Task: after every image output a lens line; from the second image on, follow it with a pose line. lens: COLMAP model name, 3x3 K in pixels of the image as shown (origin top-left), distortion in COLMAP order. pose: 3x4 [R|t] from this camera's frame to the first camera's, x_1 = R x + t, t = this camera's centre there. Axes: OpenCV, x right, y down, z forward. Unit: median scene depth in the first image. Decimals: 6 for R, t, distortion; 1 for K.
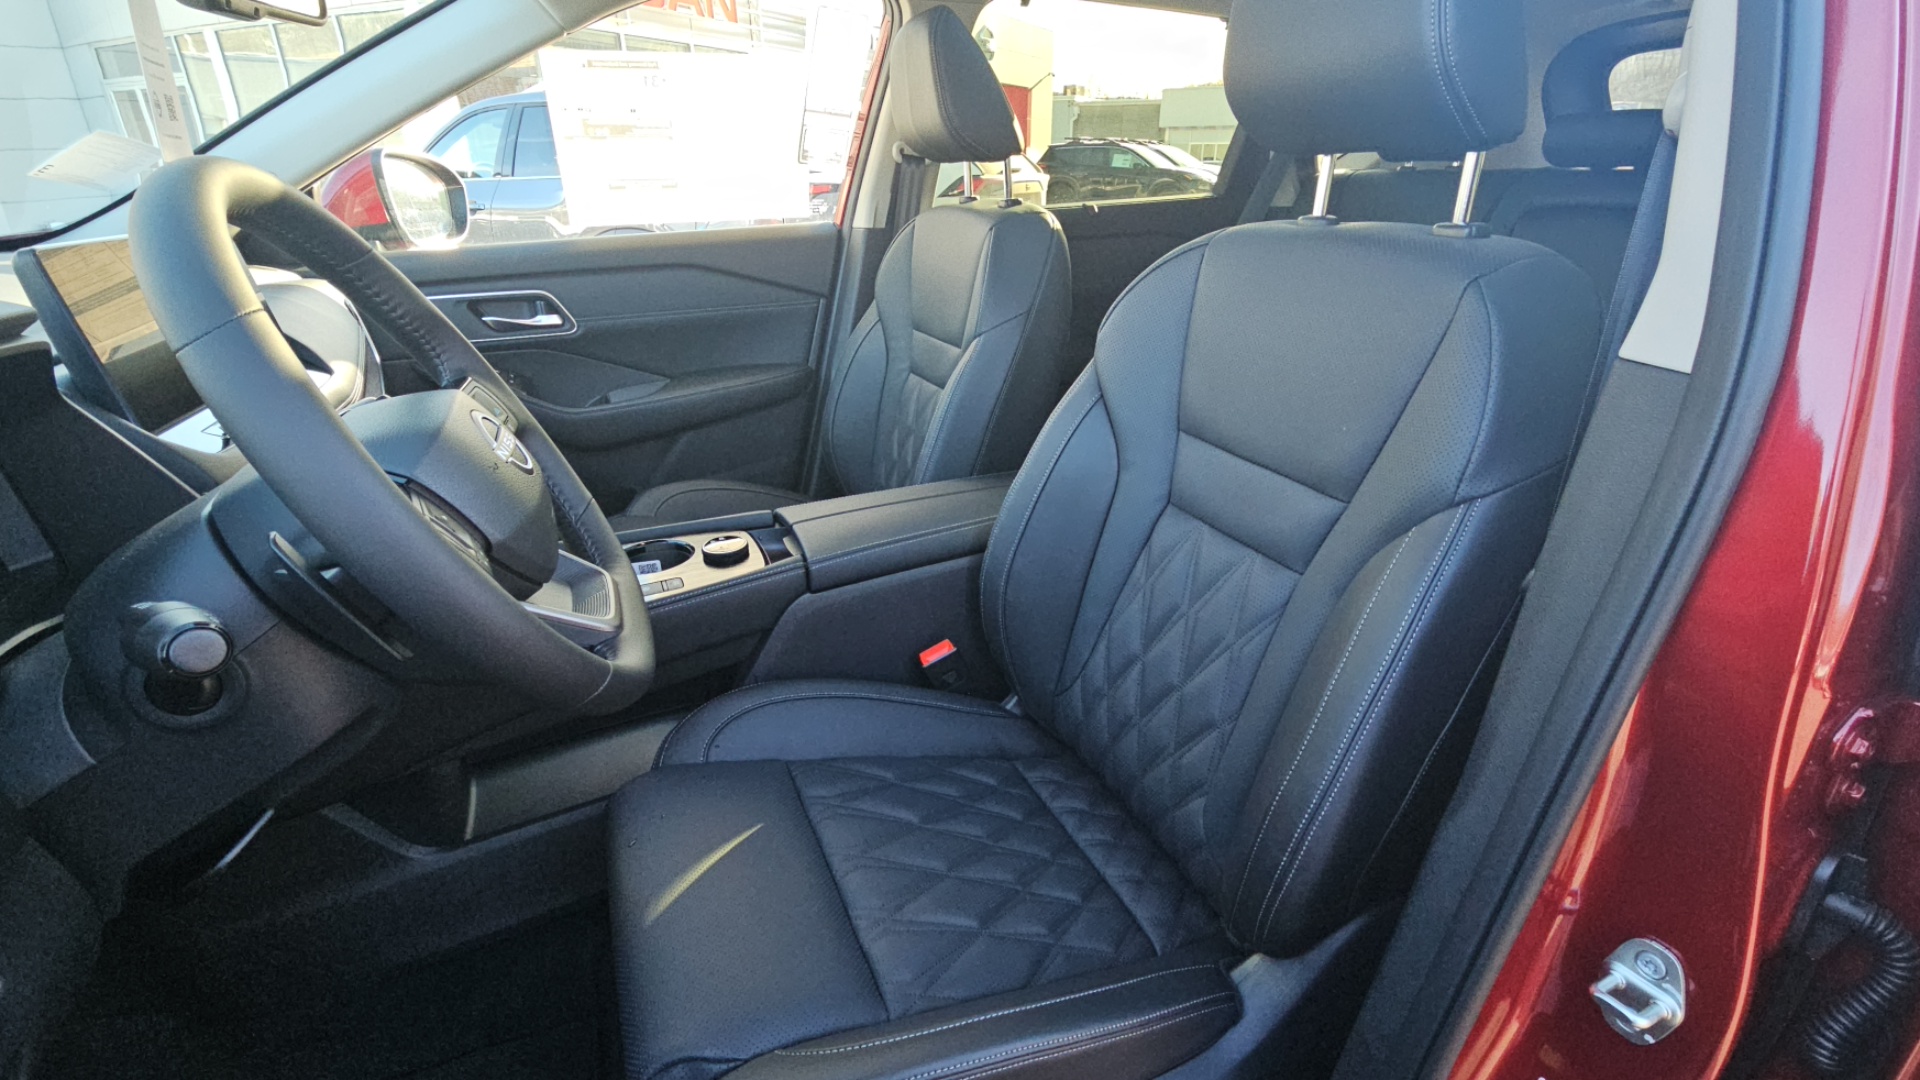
lens RADIAL K [[857.6, 0, 957.0], [0, 857.6, 534.4], [0, 0, 1]] dist [0.016345, -0.010690]
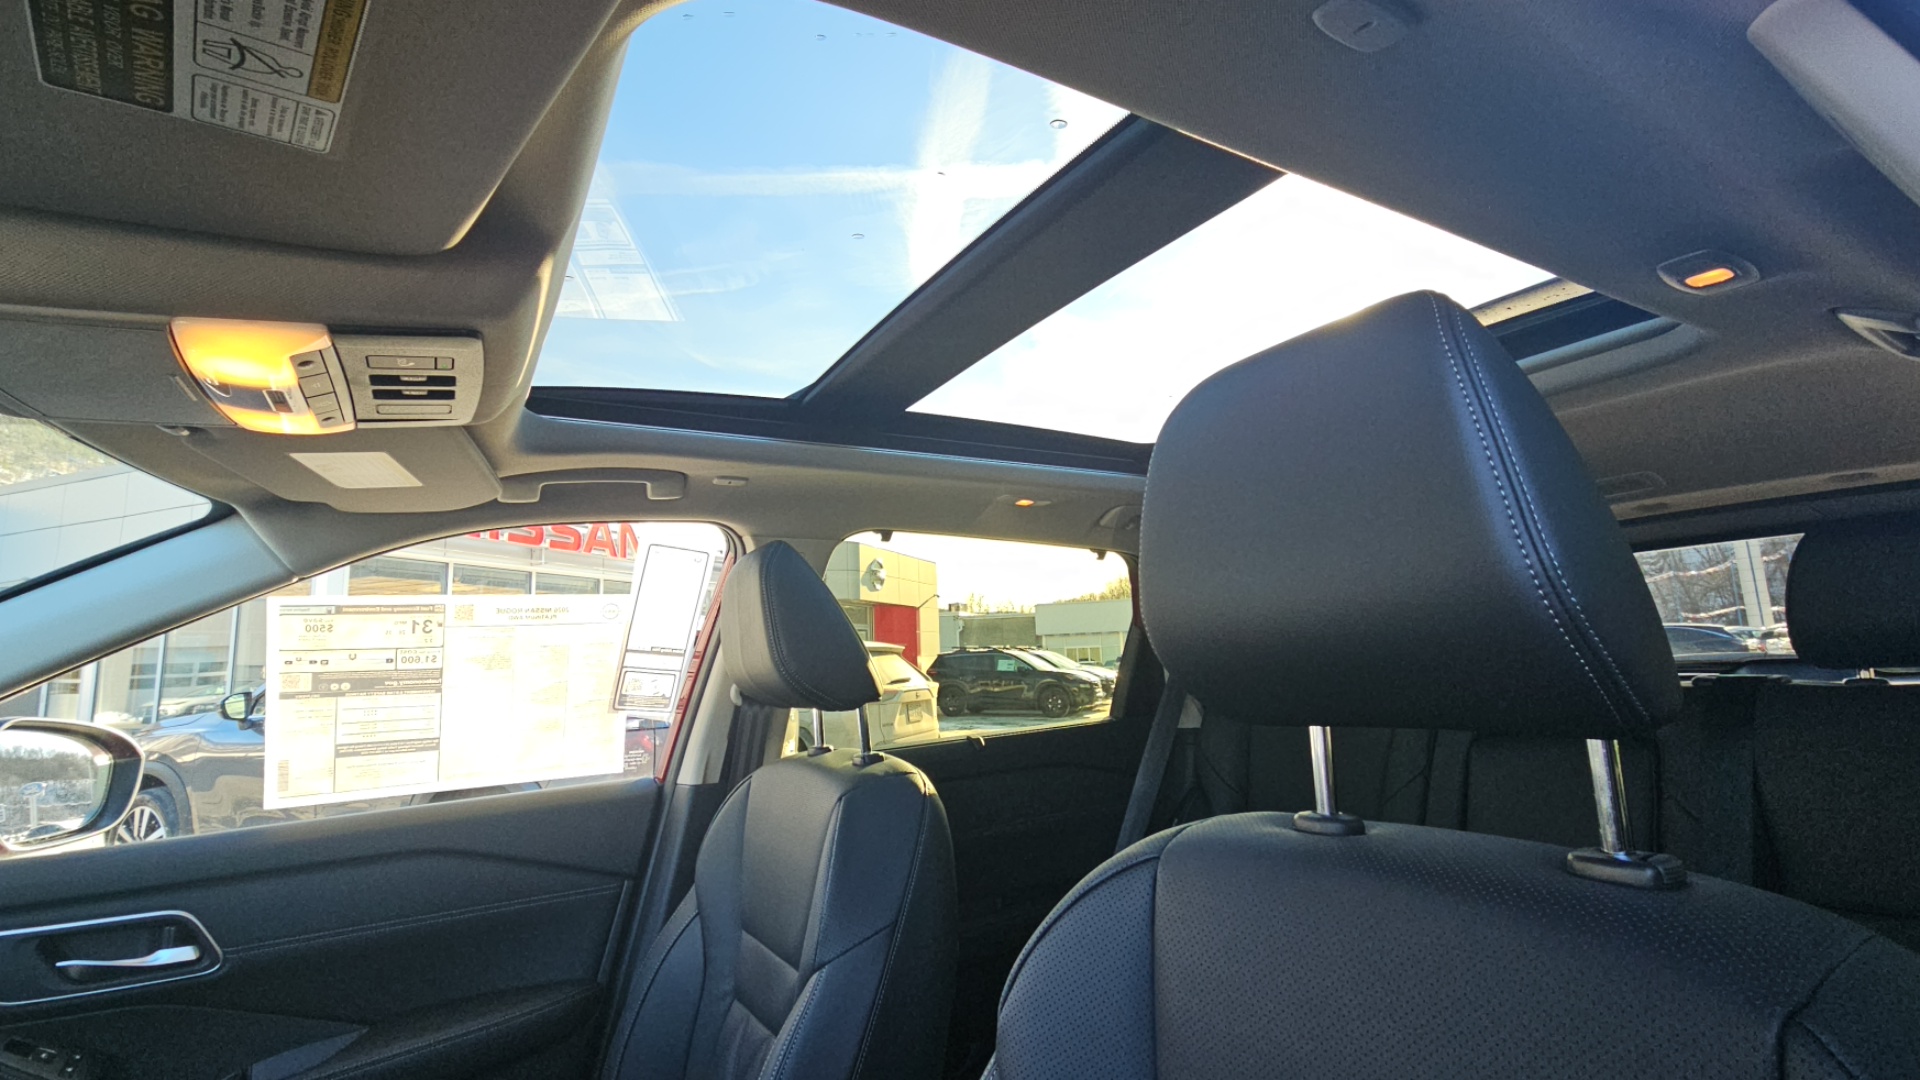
lens RADIAL K [[862.0, 0, 965.2], [0, 862.0, 526.8], [0, 0, 1]] dist [0.015994, -0.014378]
pose [[0.991448, -0.011651, 0.129981, 0.041632], [0.080010, 0.841123, -0.534893, -0.118778], [-0.103098, 0.540718, 0.834862, 0.200988]]
